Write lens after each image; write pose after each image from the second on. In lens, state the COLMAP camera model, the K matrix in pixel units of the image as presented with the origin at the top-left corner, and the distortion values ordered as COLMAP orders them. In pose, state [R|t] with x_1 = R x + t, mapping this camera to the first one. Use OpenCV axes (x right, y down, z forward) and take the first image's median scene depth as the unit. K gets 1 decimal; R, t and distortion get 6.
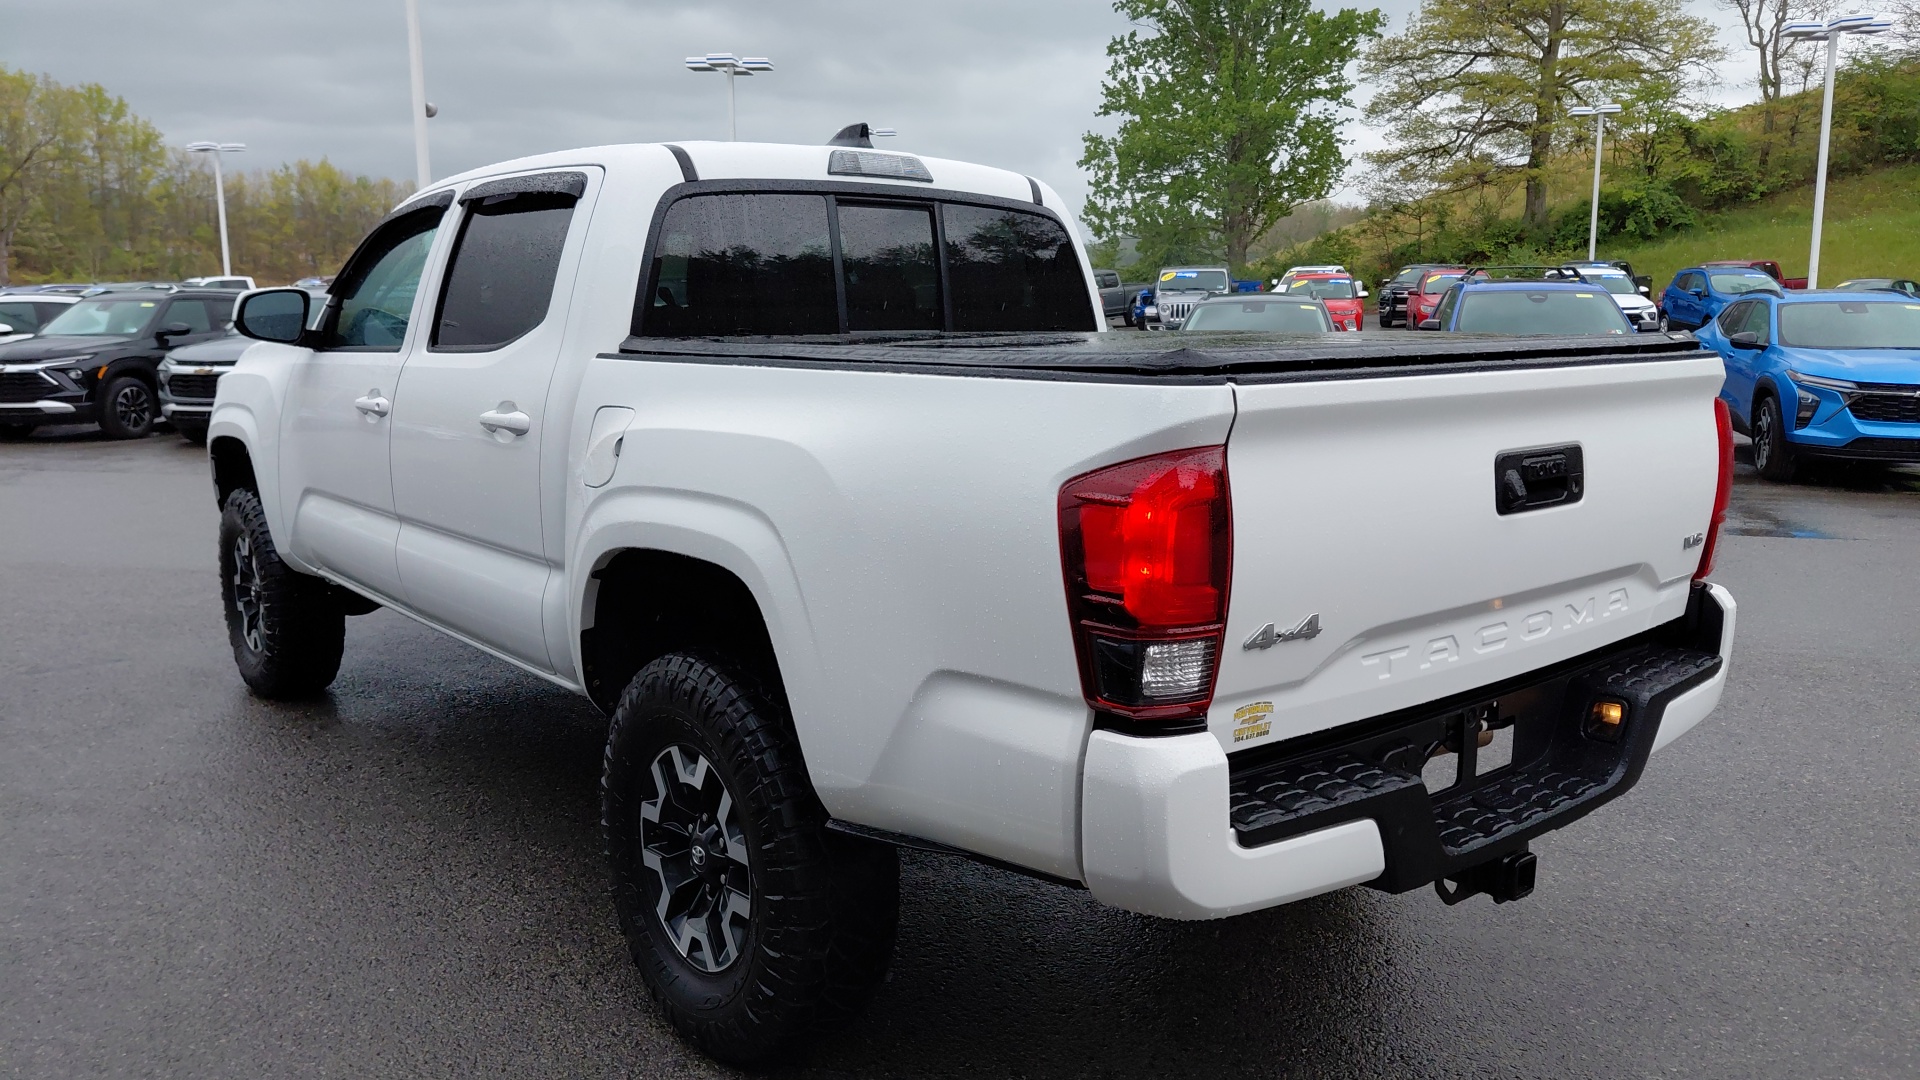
lens RADIAL K [[1412.8, 0, 971.0], [0, 1412.8, 537.1], [0, 0, 1]] dist [0.012759, -0.041771]
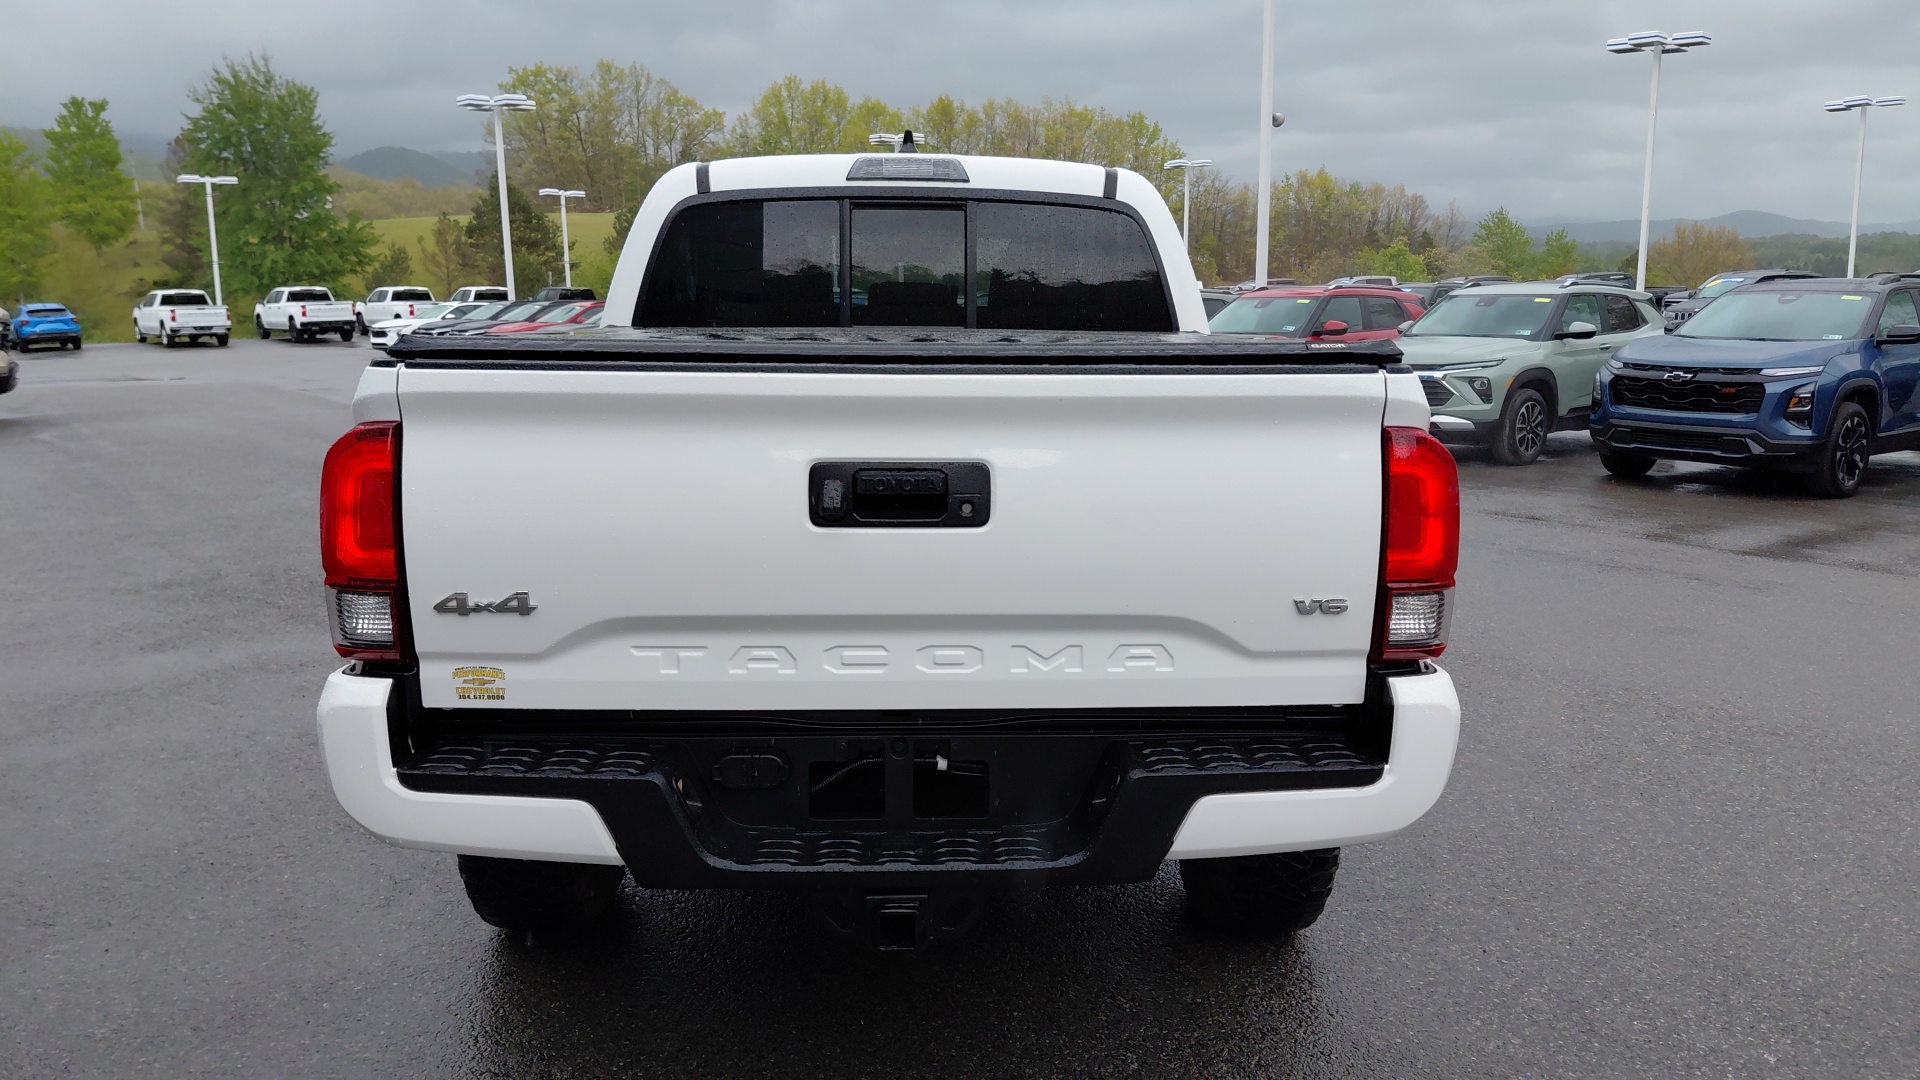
lens RADIAL K [[1415.2, 0, 979.7], [0, 1415.2, 539.4], [0, 0, 1]] dist [0.063977, -0.136029]
pose [[0.790134, 0.104515, -0.603957, 0.629570], [-0.105056, 0.993866, 0.034549, -0.030732], [0.603864, 0.036151, 0.796268, 0.197460]]
